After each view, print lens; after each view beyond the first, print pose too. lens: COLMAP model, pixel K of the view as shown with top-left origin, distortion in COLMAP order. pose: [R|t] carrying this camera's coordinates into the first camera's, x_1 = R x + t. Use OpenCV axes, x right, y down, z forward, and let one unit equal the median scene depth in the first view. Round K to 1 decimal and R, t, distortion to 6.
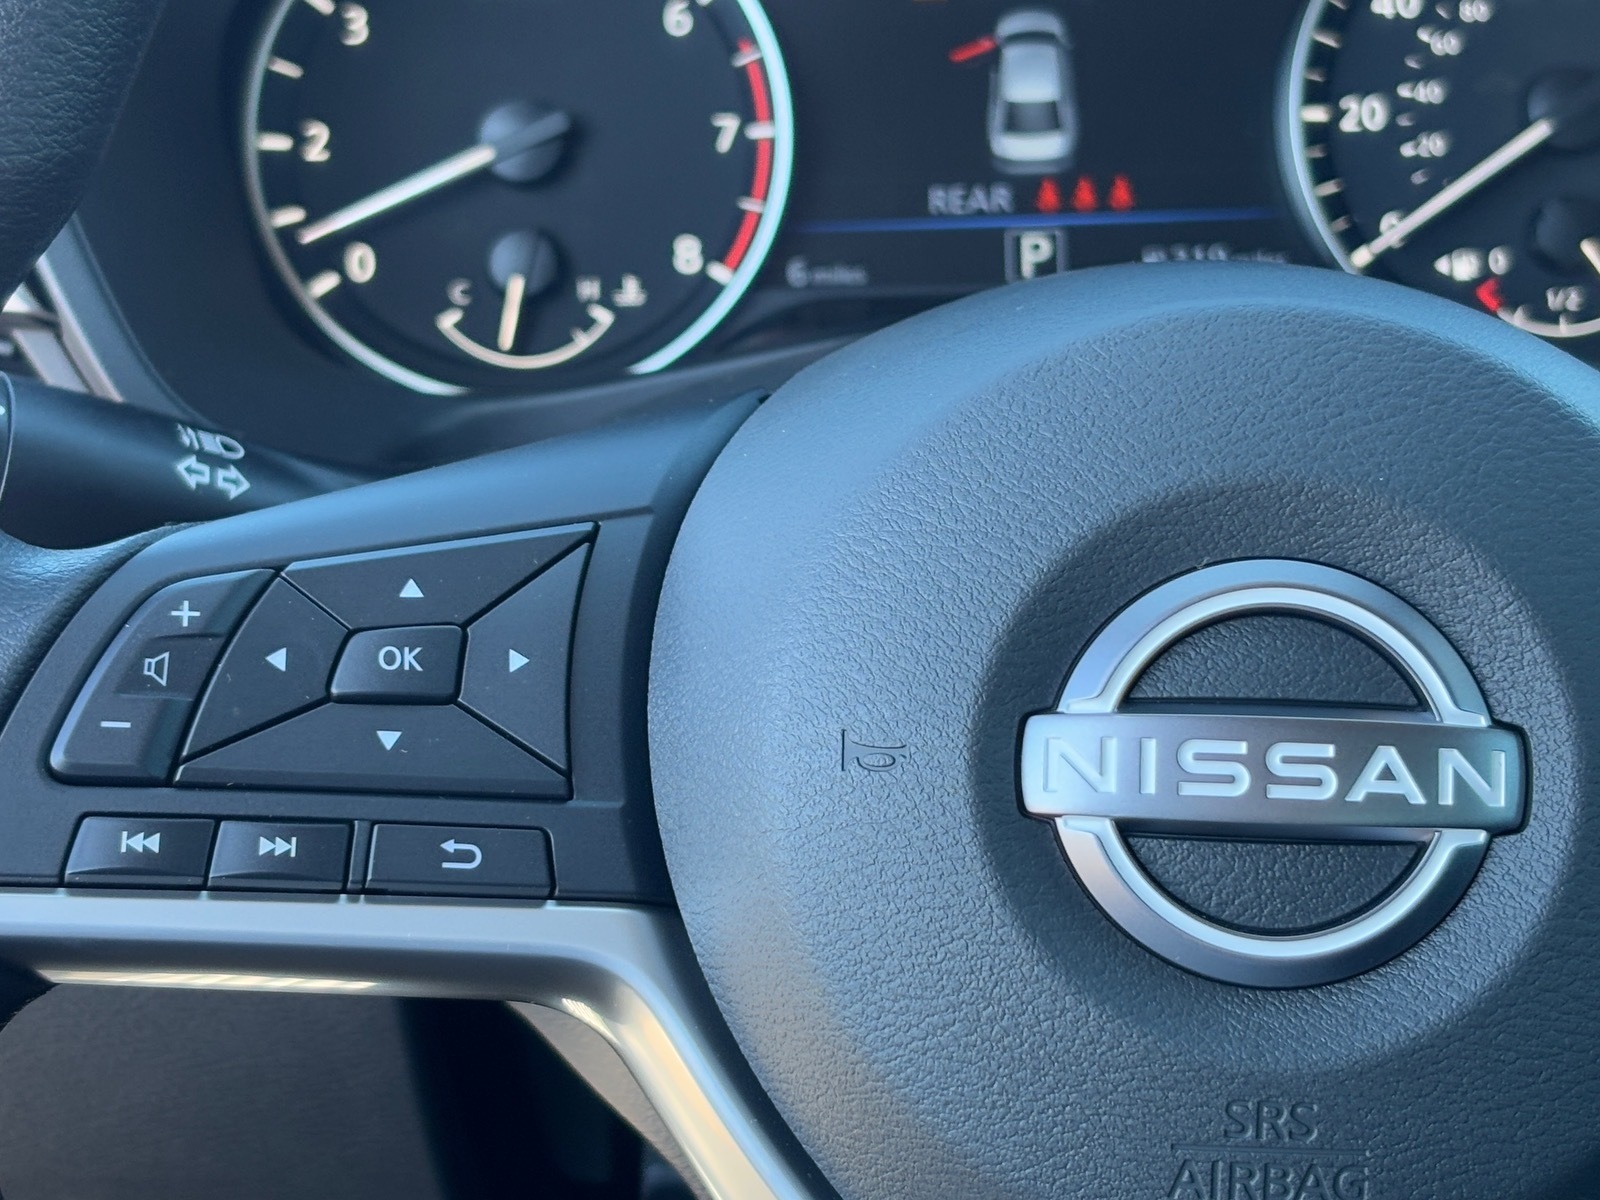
lens RADIAL K [[3421.9, 0, 754.5], [0, 3421.9, 581.4], [0, 0, 1]] dist [0.120908, 0.000000]
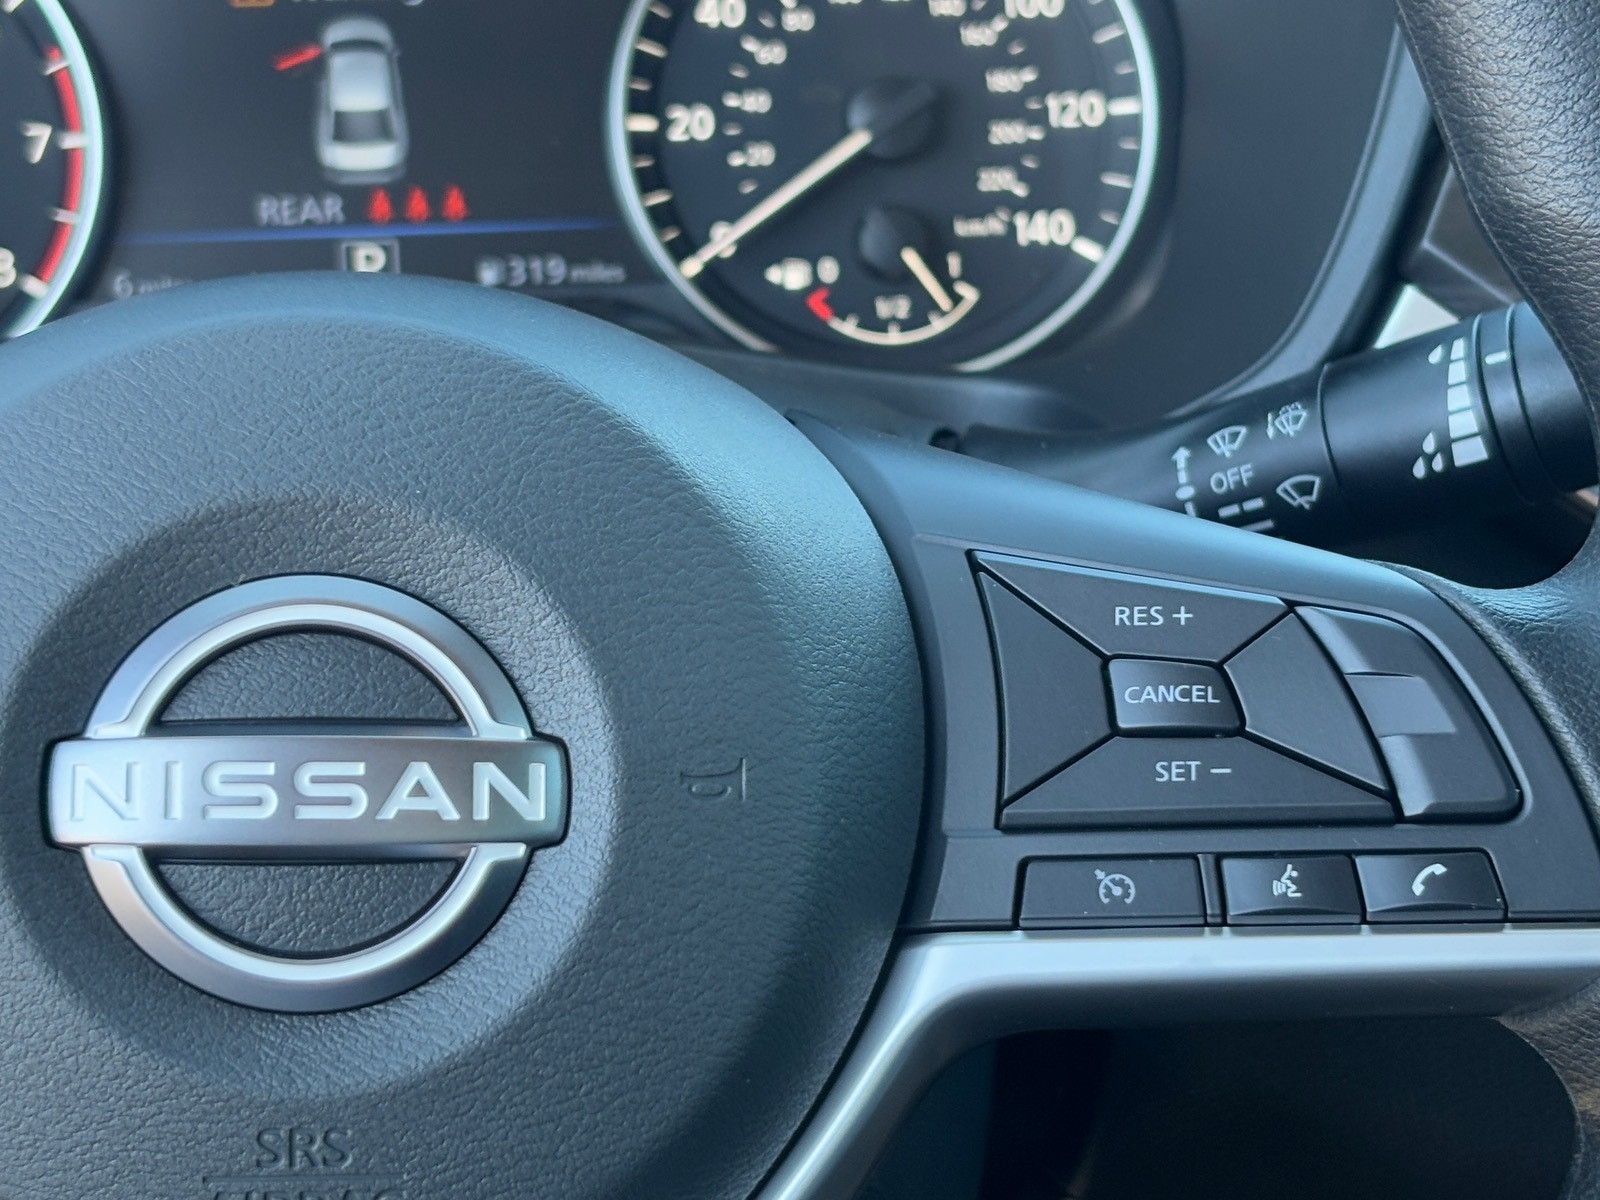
lens RADIAL K [[3421.9, 0, 870.9], [0, 3421.9, 578.9], [0, 0, 1]] dist [0.120908, 0.000000]
pose [[0.993425, -0.020896, 0.112562, 0.114301], [0.021325, 0.999769, -0.002604, 0.000338], [-0.112482, 0.004988, 0.993641, 0.003297]]
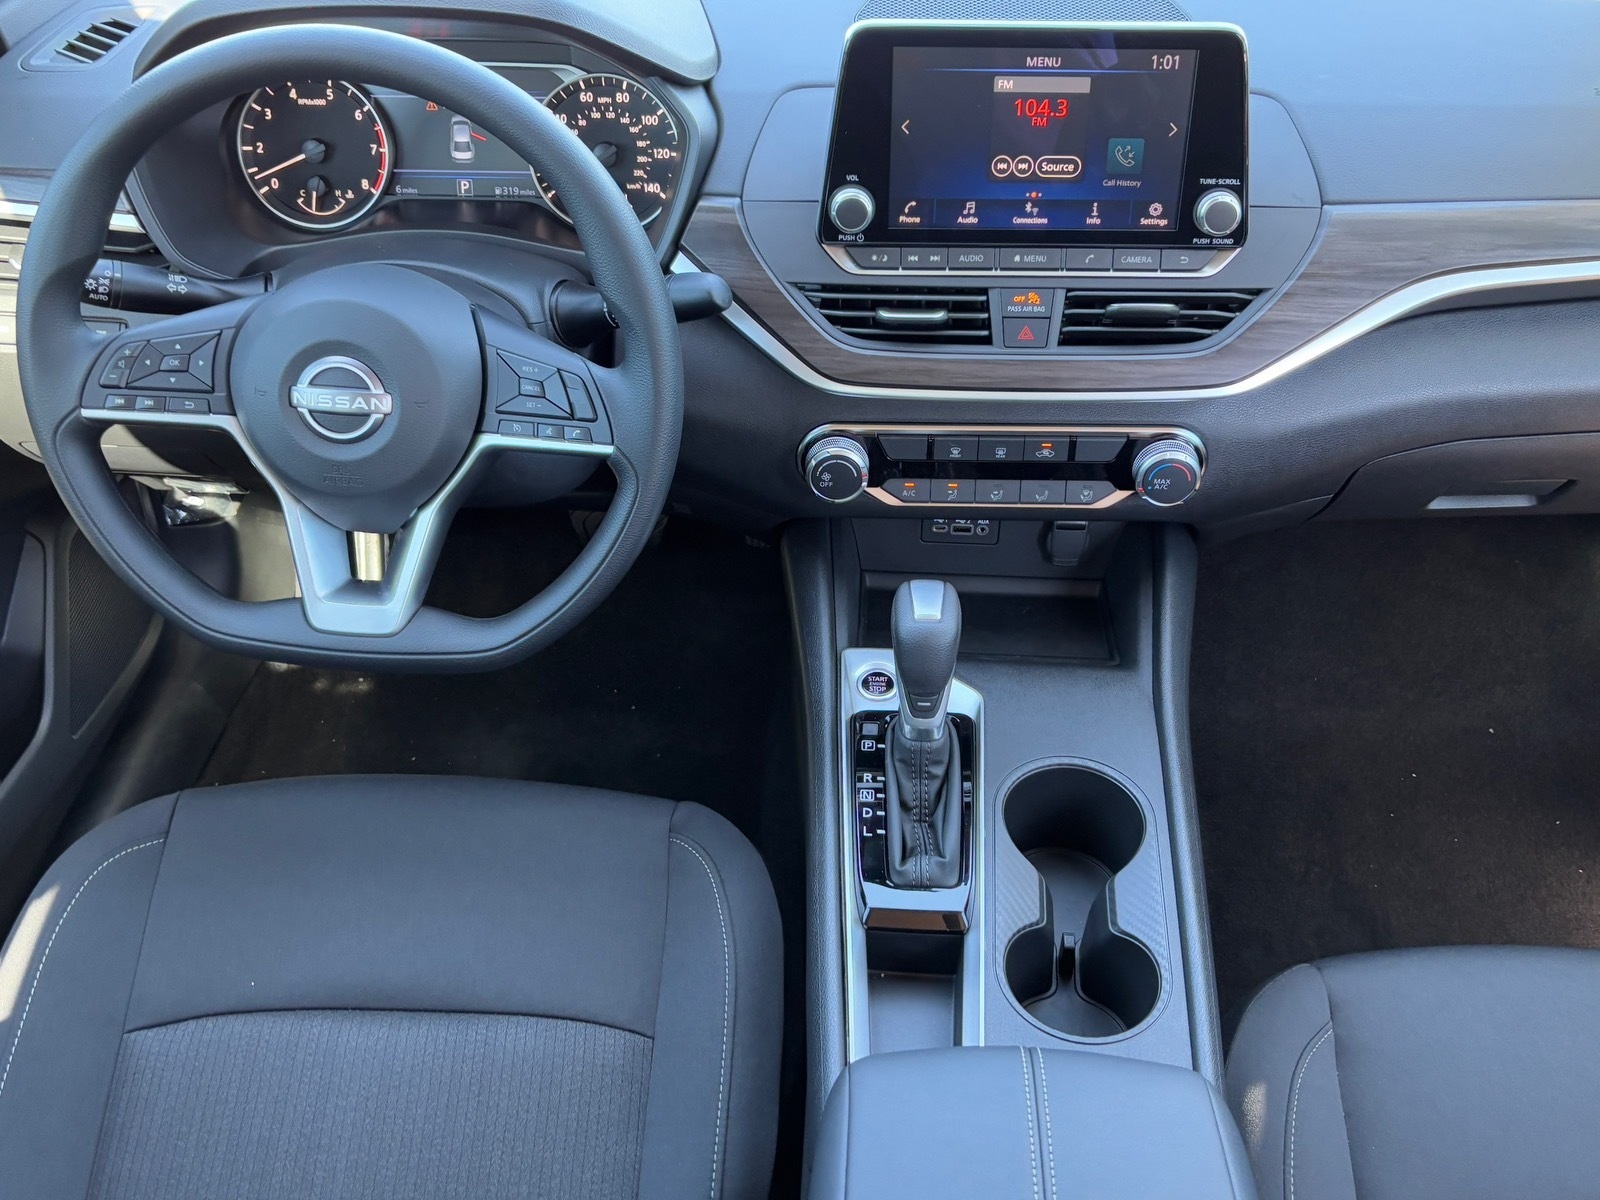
lens RADIAL K [[1585.8, 0, 812.5], [0, 1585.8, 619.6], [0, 0, 1]] dist [0.012873, 0.000000]
pose [[0.998590, 0.047180, -0.024345, 0.509268], [-0.035748, 0.936554, 0.348696, -0.265852], [0.039252, -0.347334, 0.936920, -0.689042]]
